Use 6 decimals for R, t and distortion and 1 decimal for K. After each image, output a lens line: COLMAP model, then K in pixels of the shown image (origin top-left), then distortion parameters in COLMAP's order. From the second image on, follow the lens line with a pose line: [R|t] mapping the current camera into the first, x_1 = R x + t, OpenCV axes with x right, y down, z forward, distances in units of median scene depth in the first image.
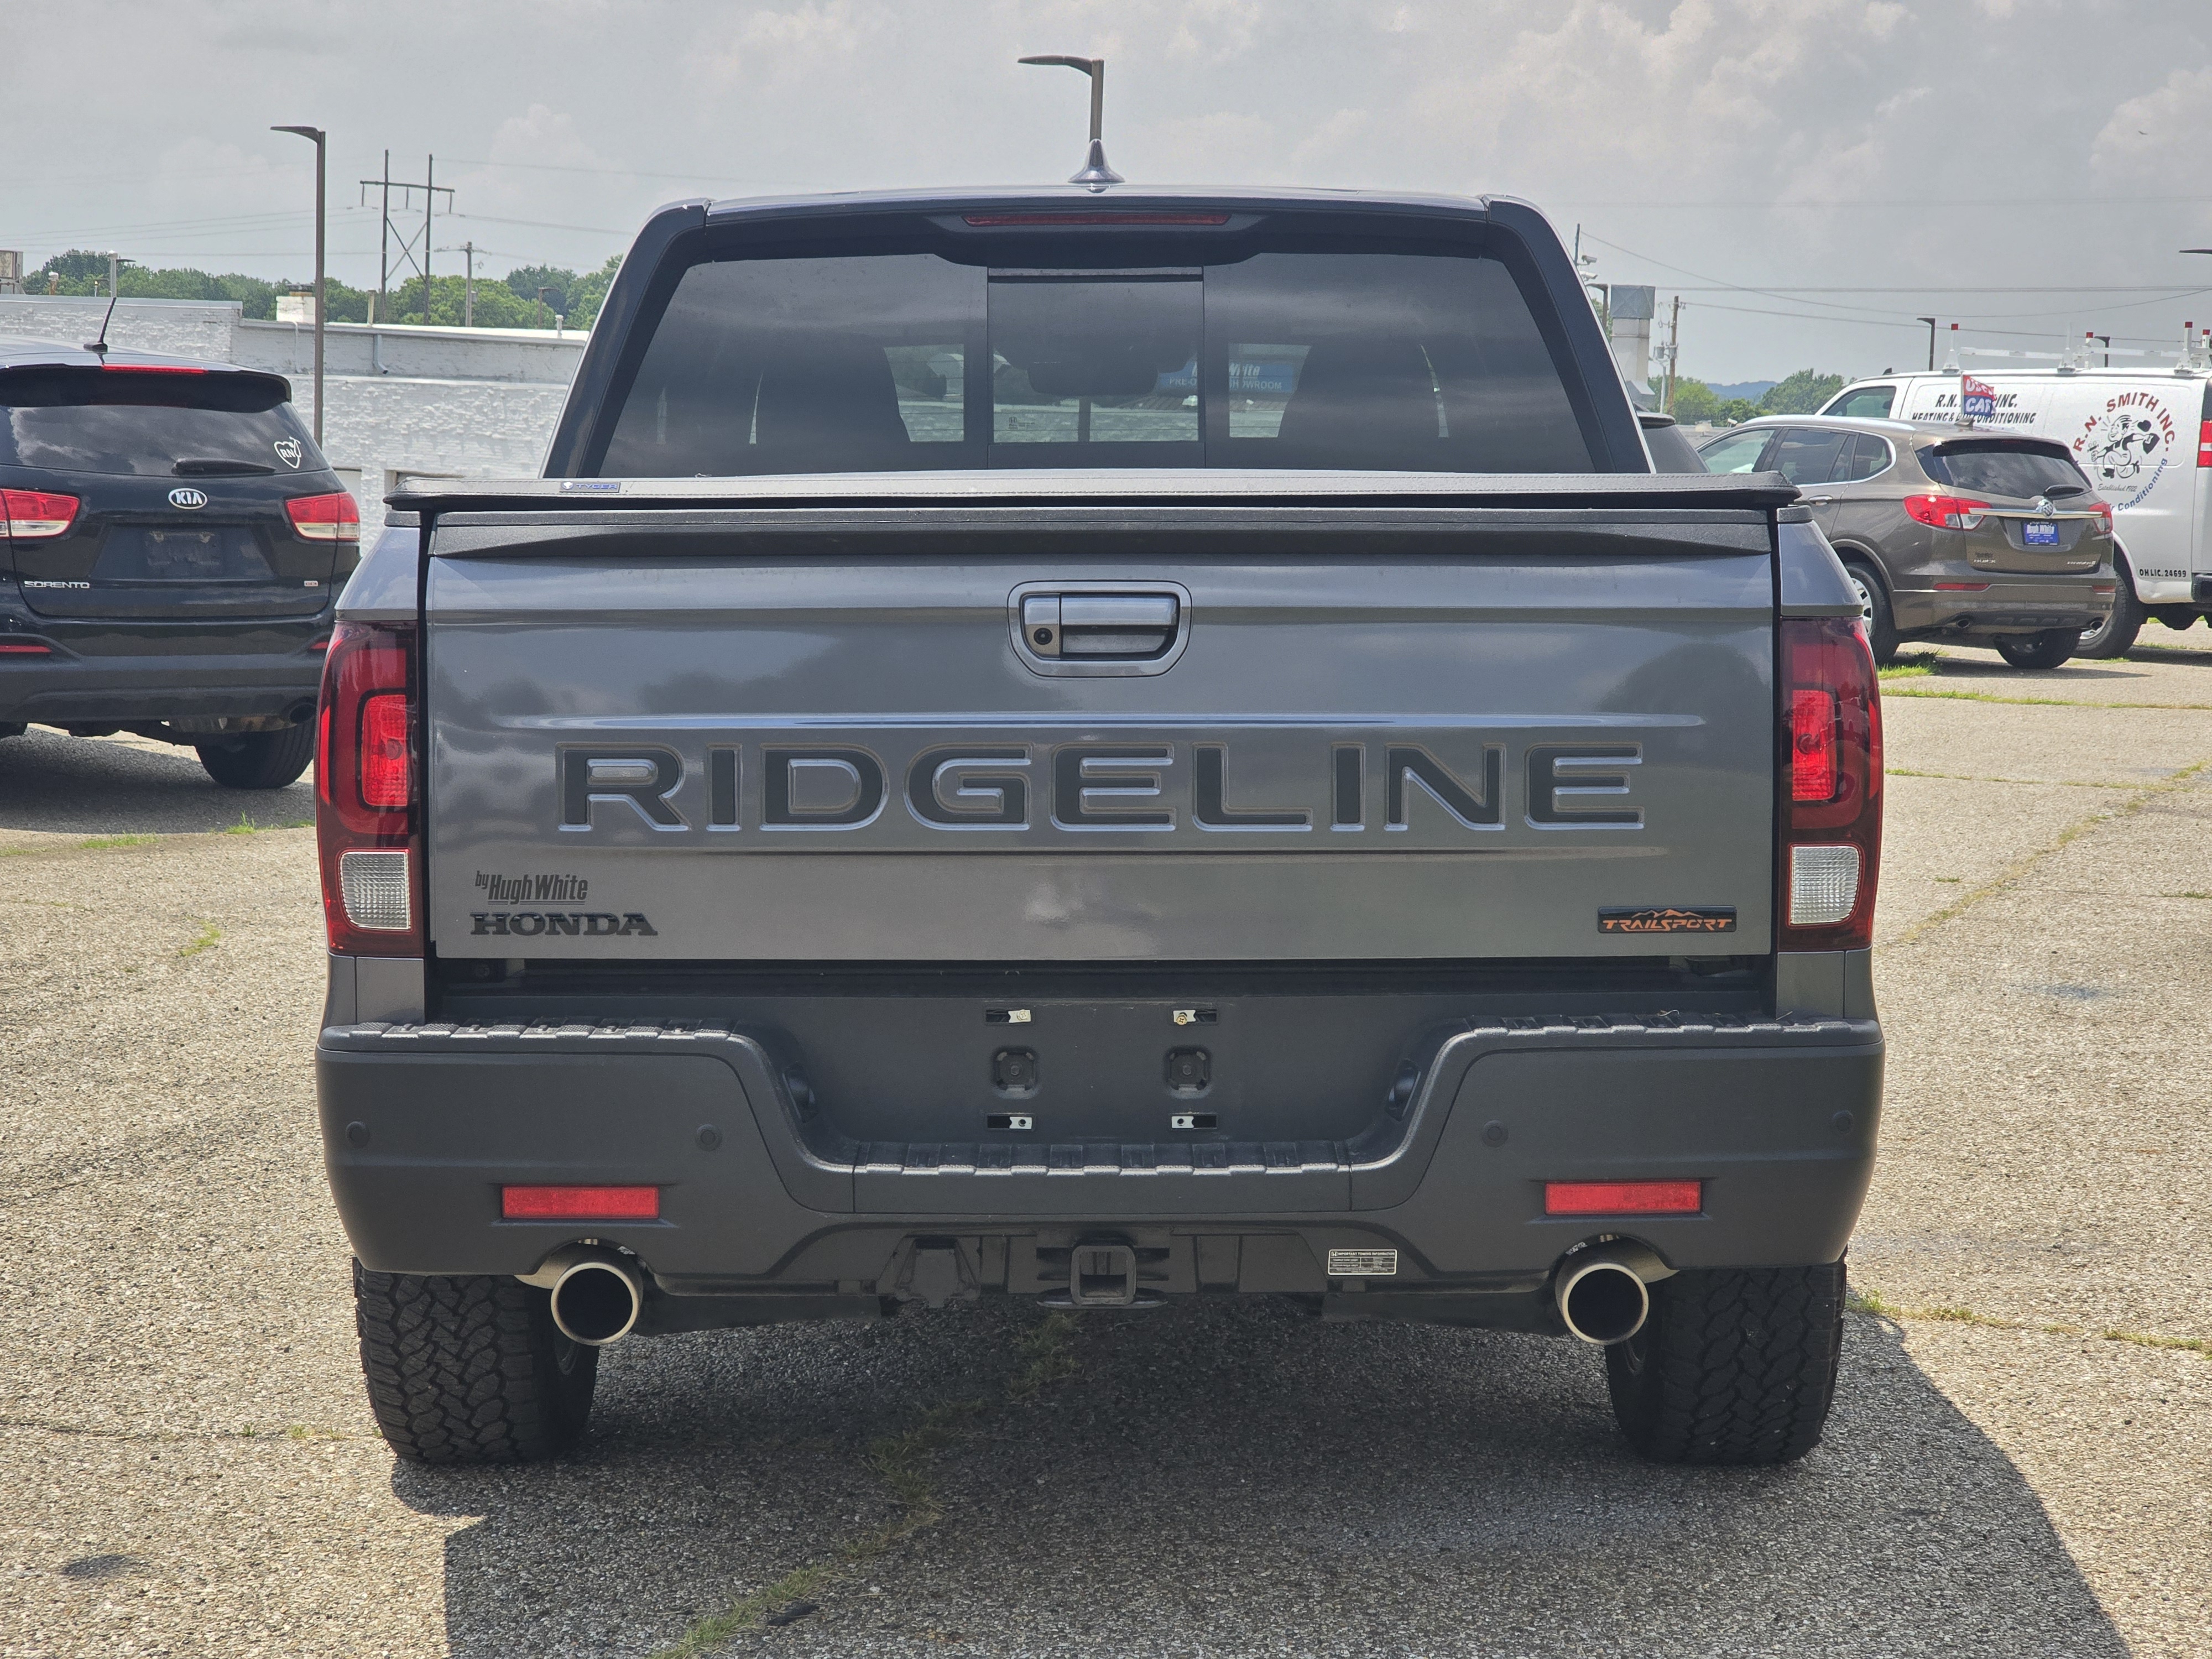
lens RADIAL K [[4359.9, 0, 1092.4], [0, 4359.9, 825.0], [0, 0, 1]] dist [-0.056794, 0.000000]
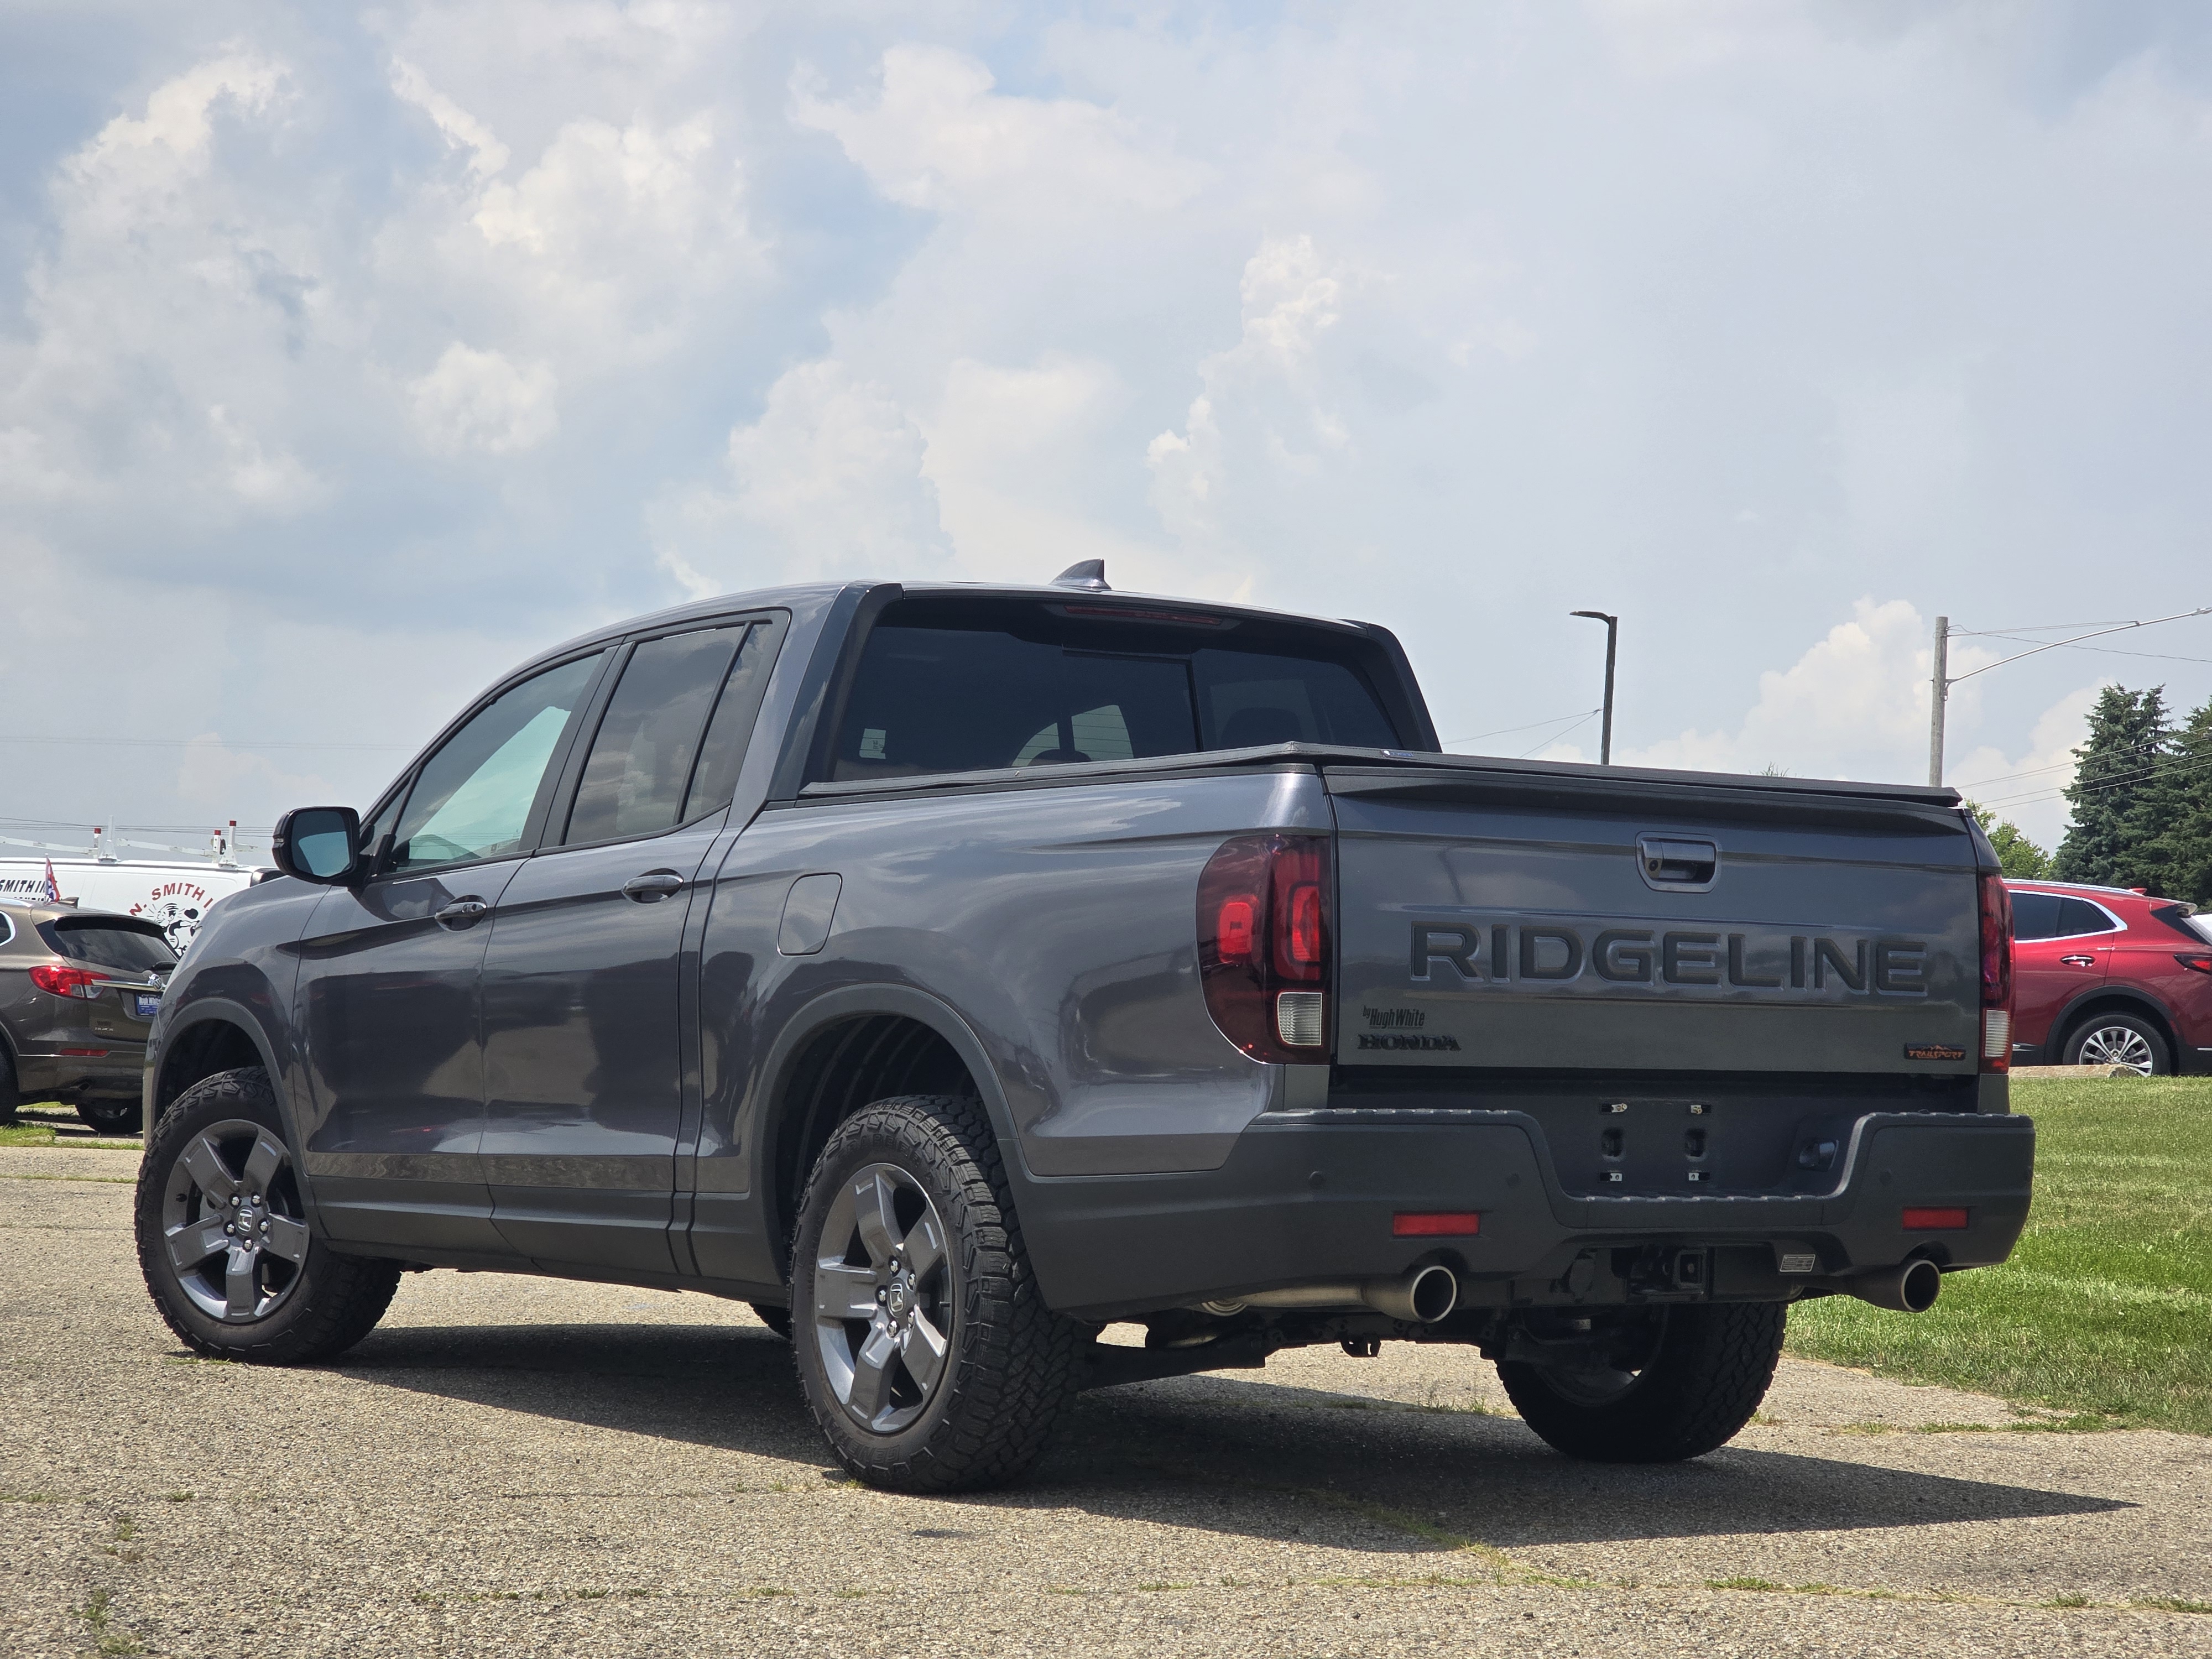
lens RADIAL K [[4359.9, 0, 1108.6], [0, 4359.9, 830.0], [0, 0, 1]] dist [-0.056794, 0.000000]
pose [[0.831780, 0.044123, 0.553349, -1.045449], [0.024619, 0.992923, -0.116181, 0.122335], [-0.554559, 0.110260, 0.824807, -0.200013]]
